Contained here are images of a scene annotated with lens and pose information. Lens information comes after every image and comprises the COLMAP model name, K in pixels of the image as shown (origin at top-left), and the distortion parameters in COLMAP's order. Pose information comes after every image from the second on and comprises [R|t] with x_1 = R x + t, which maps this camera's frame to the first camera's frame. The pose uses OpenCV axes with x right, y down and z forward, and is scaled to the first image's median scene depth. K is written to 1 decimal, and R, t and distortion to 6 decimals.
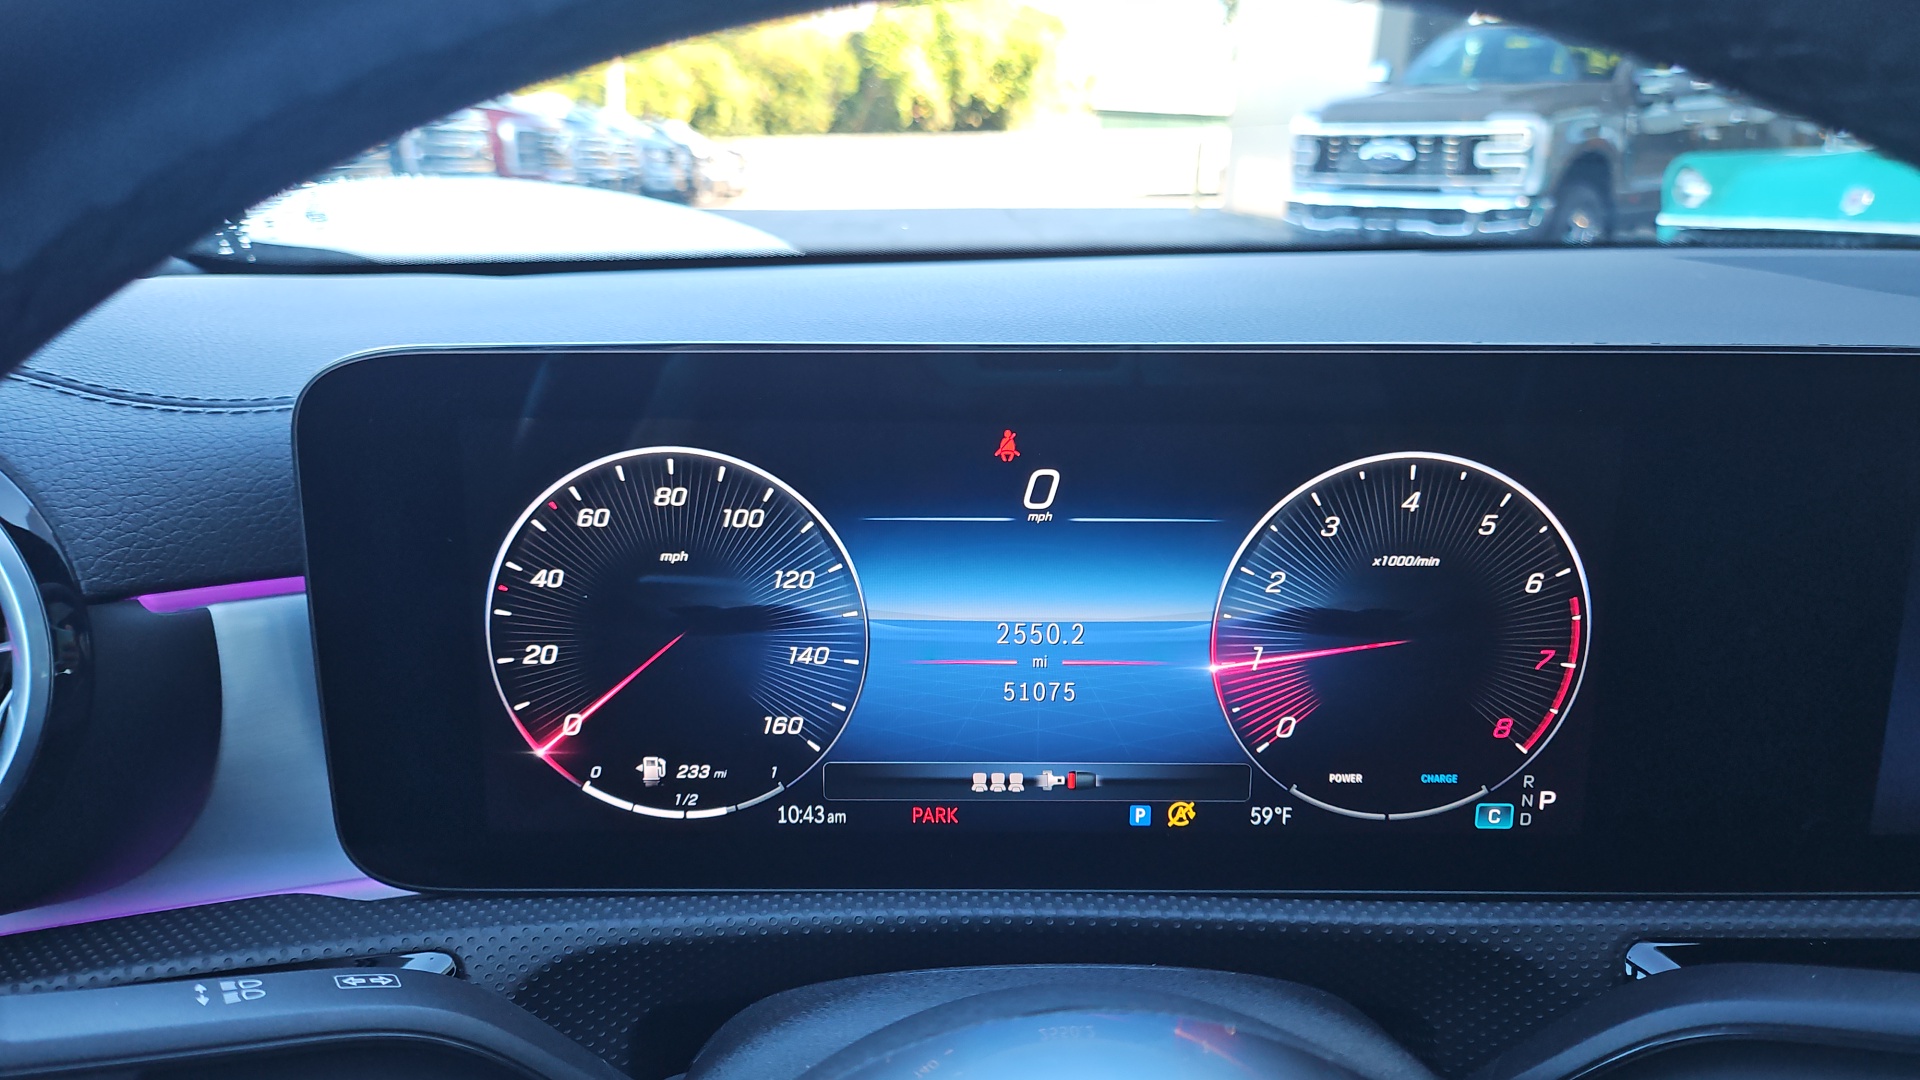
lens RADIAL K [[1446.1, 0, 948.8], [0, 1446.1, 581.3], [0, 0, 1]] dist [0.003992, -0.000451]
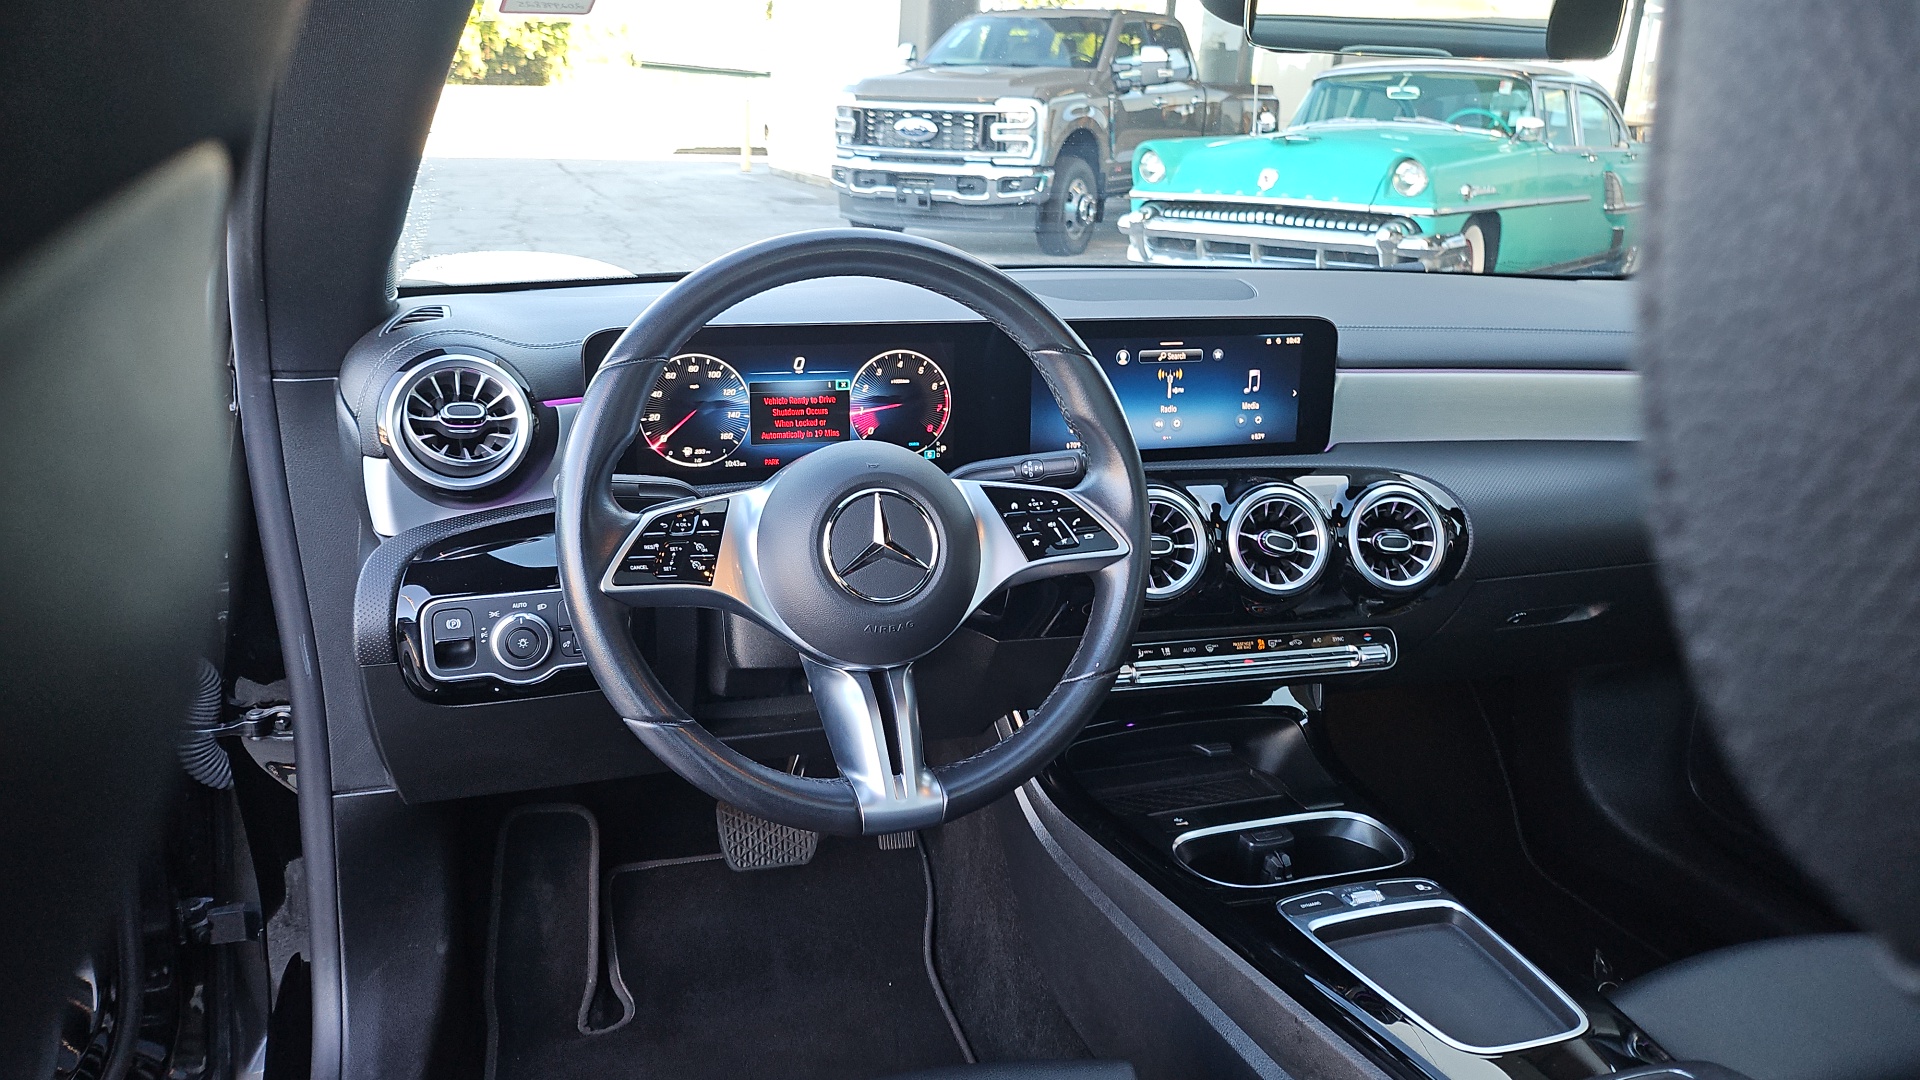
lens RADIAL K [[1416.2, 0, 960.0], [0, 1416.2, 540.0], [0, 0, 1]] dist [0.049515, -0.106301]
pose [[0.951881, -0.064816, 0.299535, -0.608067], [0.062376, 0.997896, 0.017710, 0.318917], [-0.300052, 0.001826, 0.953921, -2.347368]]
